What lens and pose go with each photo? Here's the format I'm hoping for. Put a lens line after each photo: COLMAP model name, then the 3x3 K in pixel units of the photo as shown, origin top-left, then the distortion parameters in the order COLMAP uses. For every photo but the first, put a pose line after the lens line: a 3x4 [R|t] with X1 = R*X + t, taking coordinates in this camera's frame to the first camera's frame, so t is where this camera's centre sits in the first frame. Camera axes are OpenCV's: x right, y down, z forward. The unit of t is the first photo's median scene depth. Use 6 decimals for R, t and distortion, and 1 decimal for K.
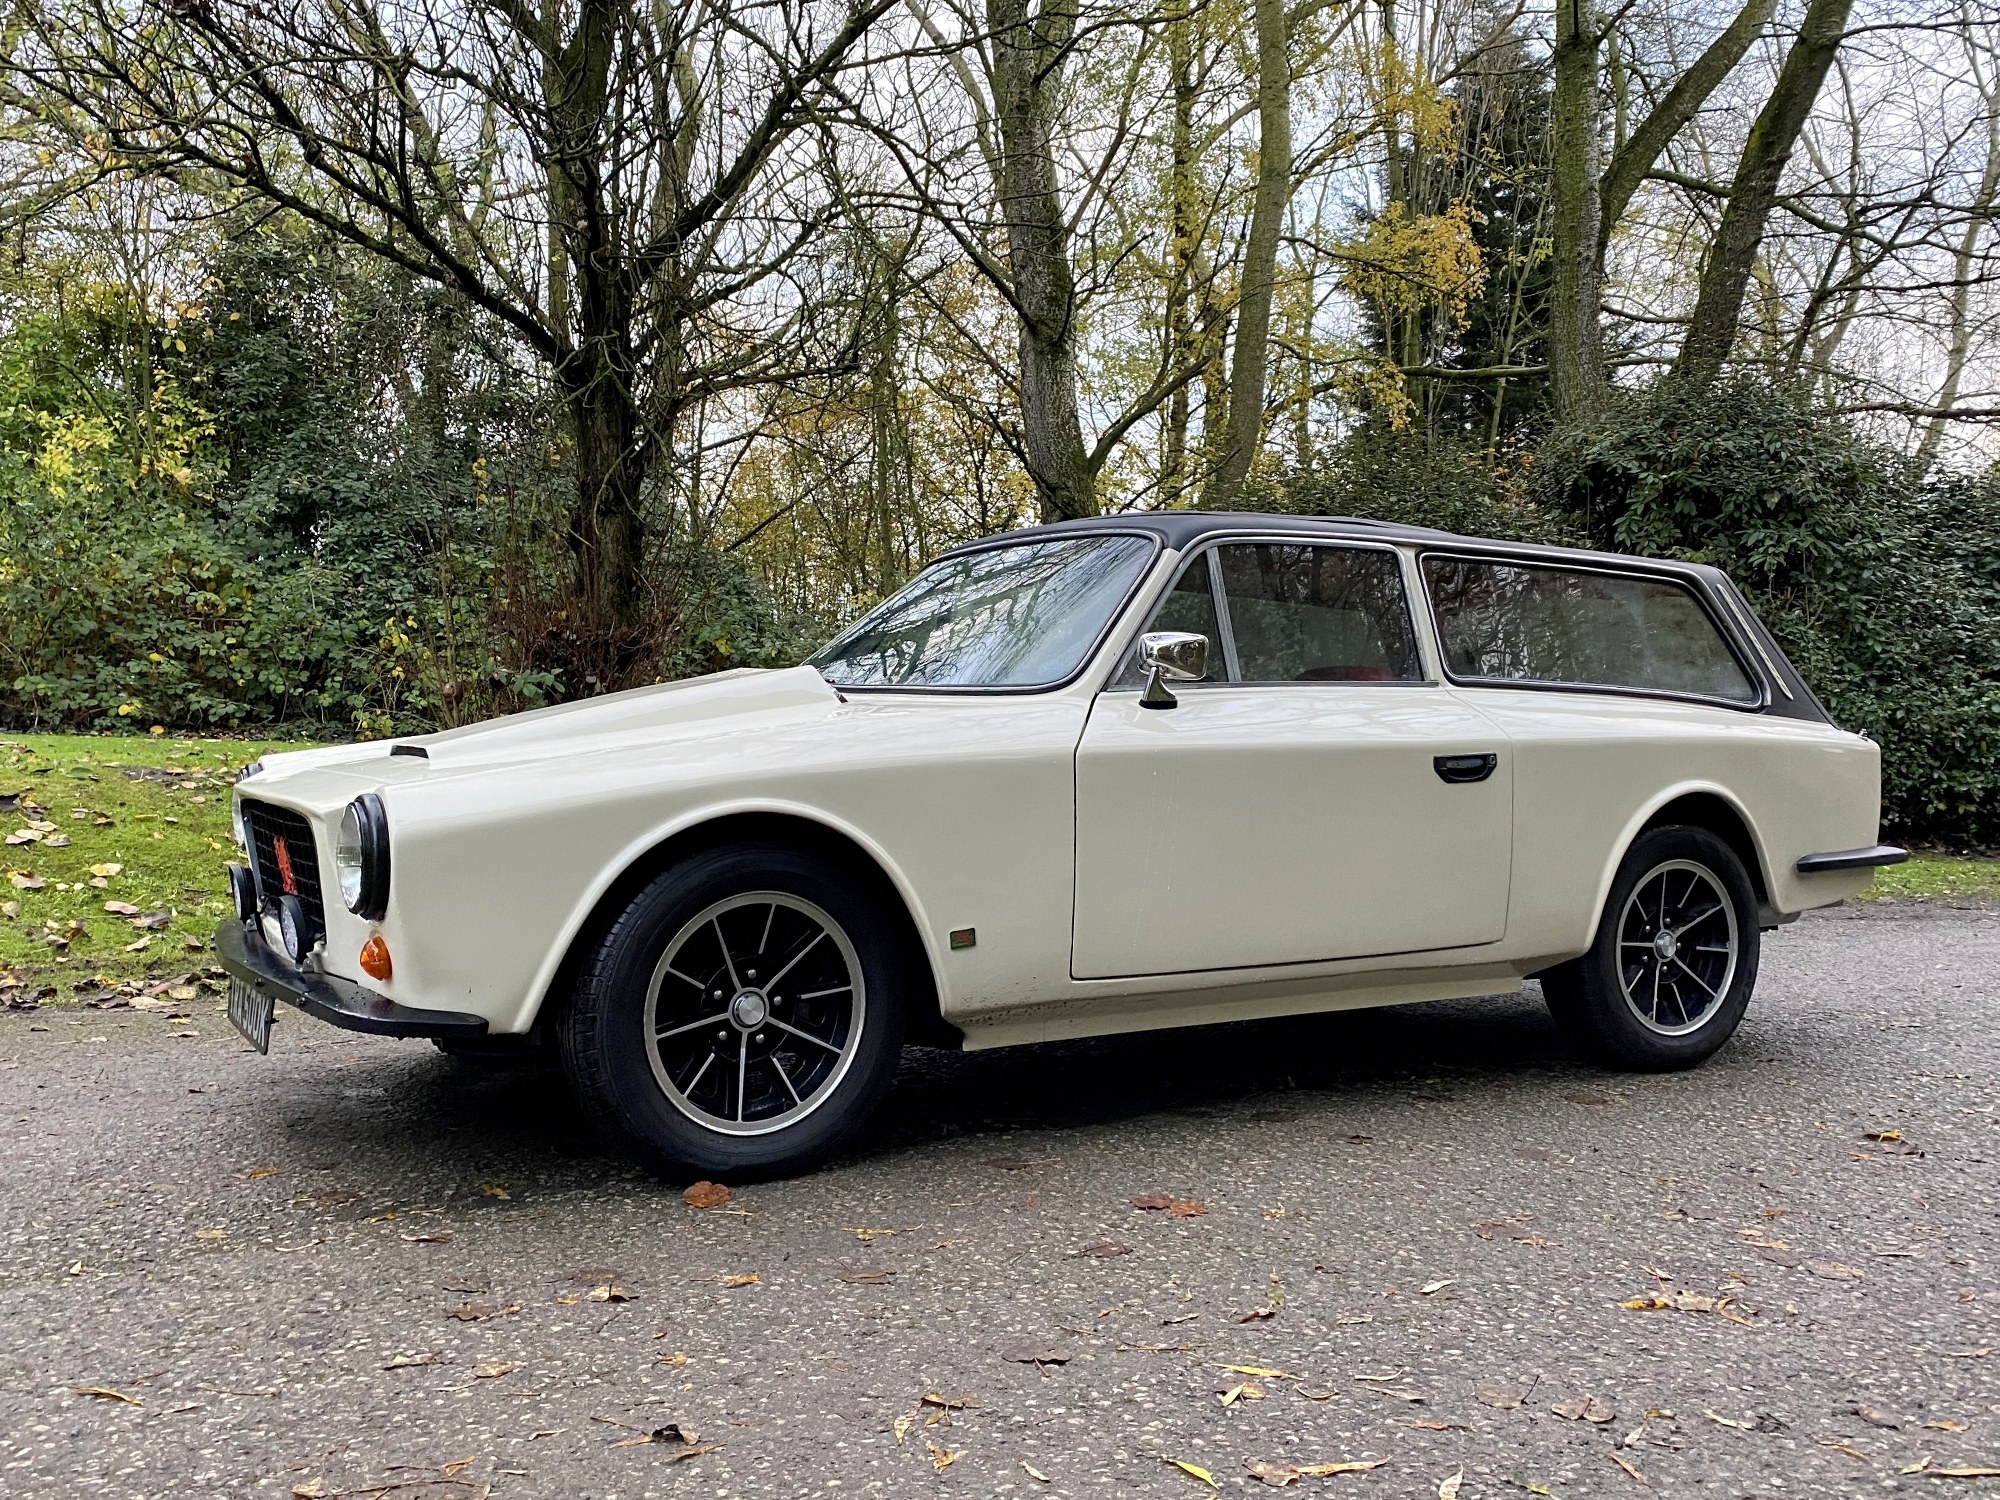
lens RADIAL K [[1814.3, 0, 1000.8], [0, 1814.3, 722.7], [0, 0, 1]] dist [0.024307, 0.006692]
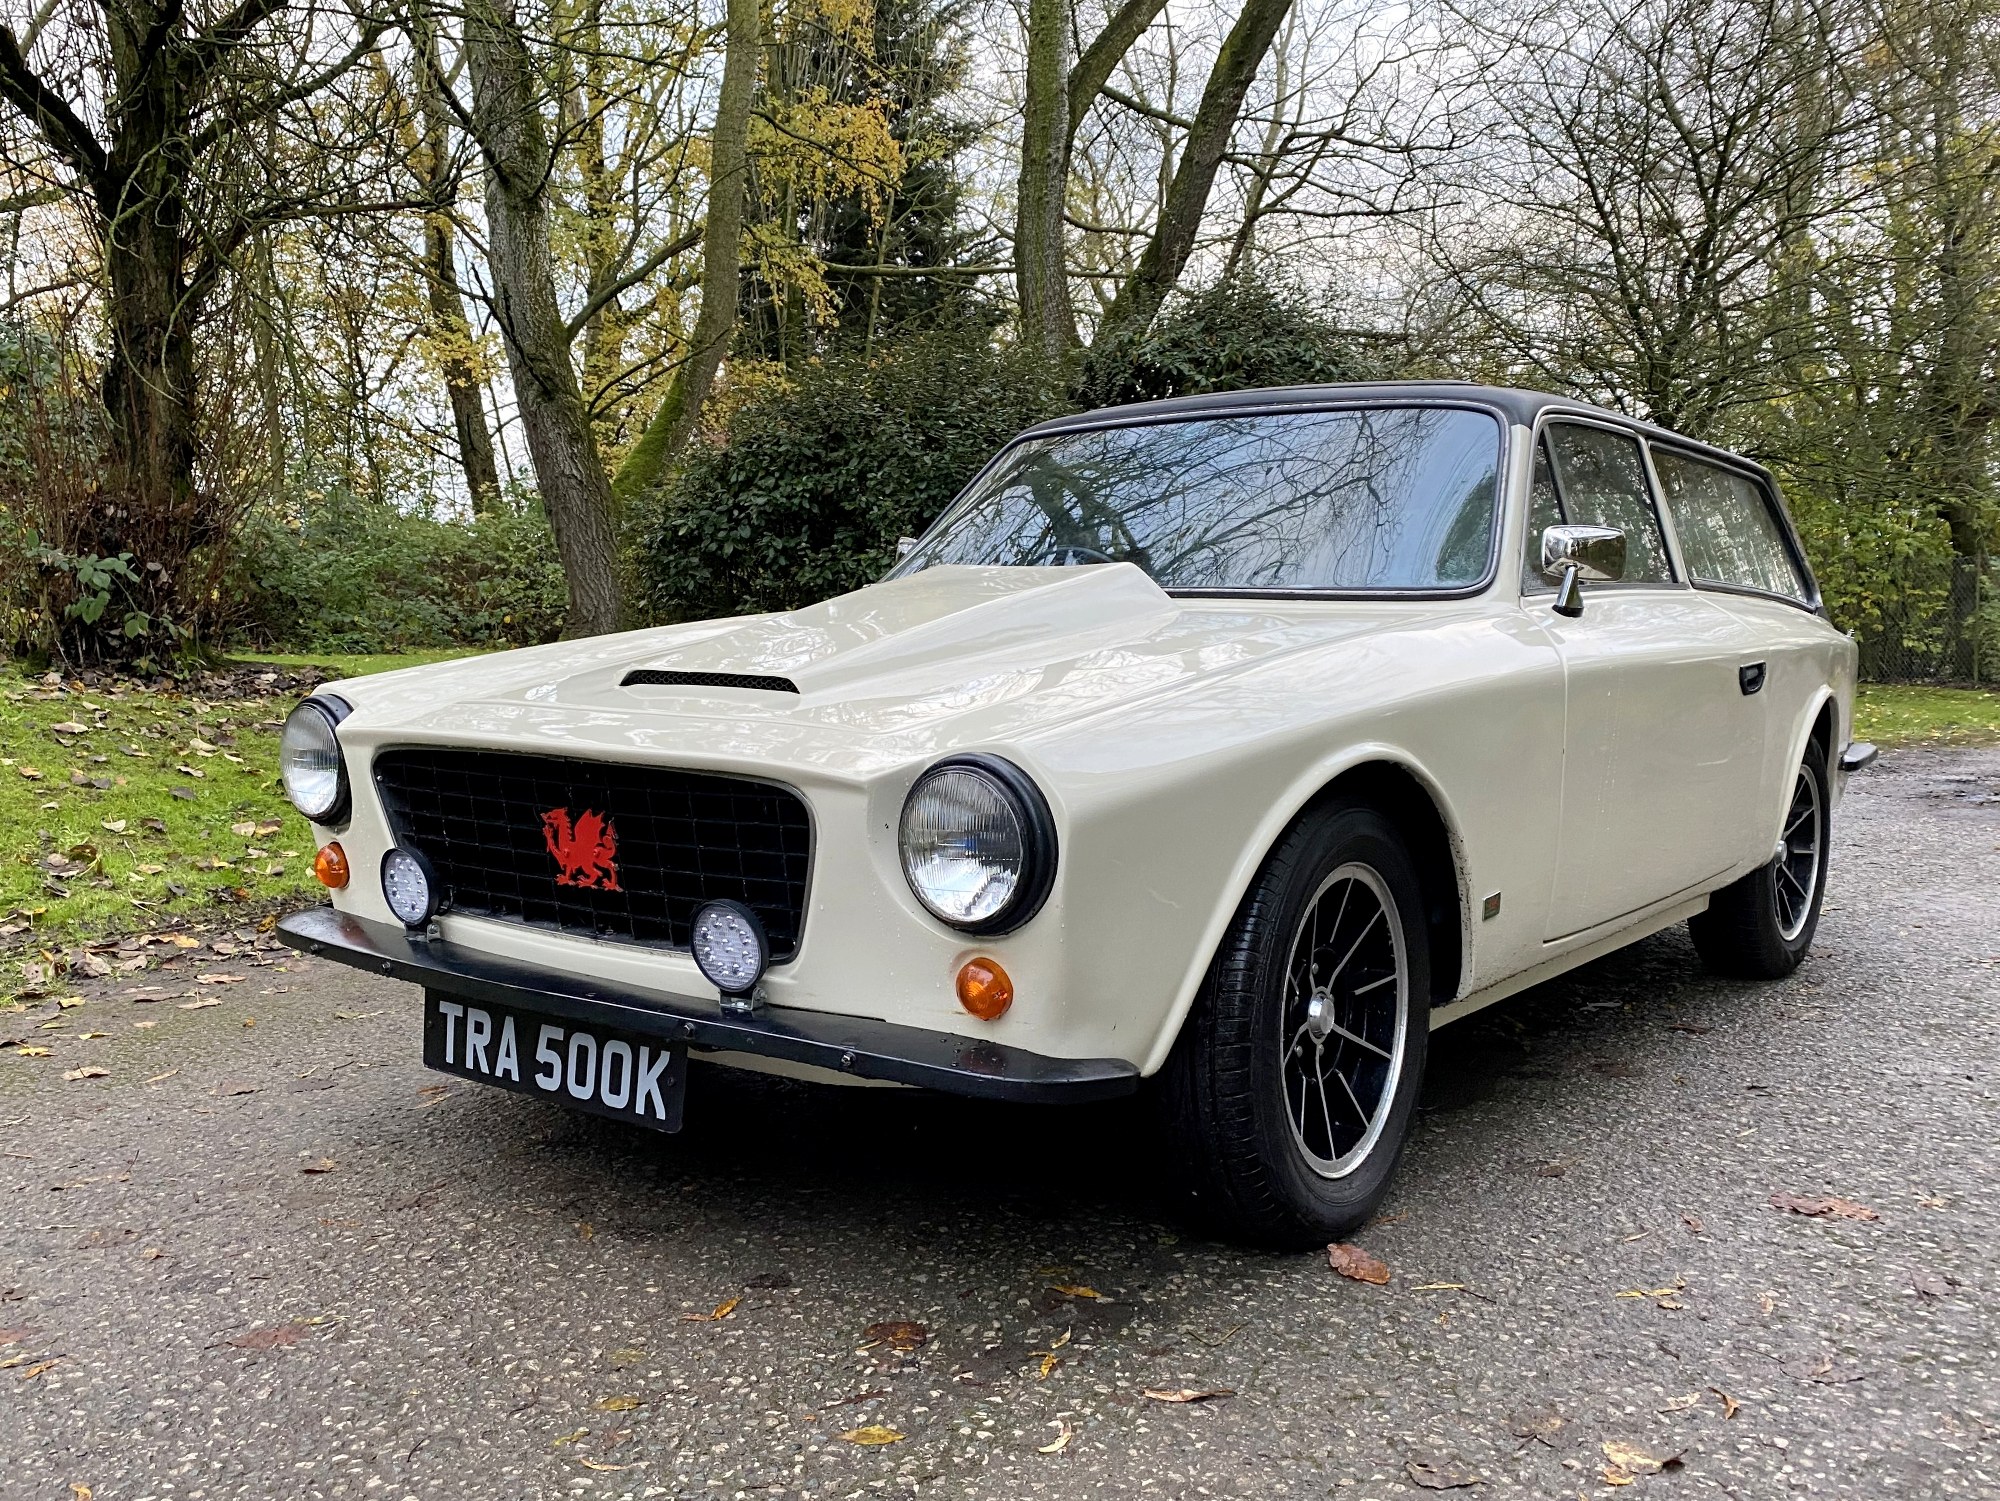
lens RADIAL K [[1814.3, 0, 1000.8], [0, 1814.3, 723.2], [0, 0, 1]] dist [0.024307, 0.006692]
pose [[0.933960, -0.023885, 0.356579, -0.144038], [0.003015, 0.998255, 0.058971, -0.002685], [-0.357365, -0.054002, 0.932402, 0.092342]]
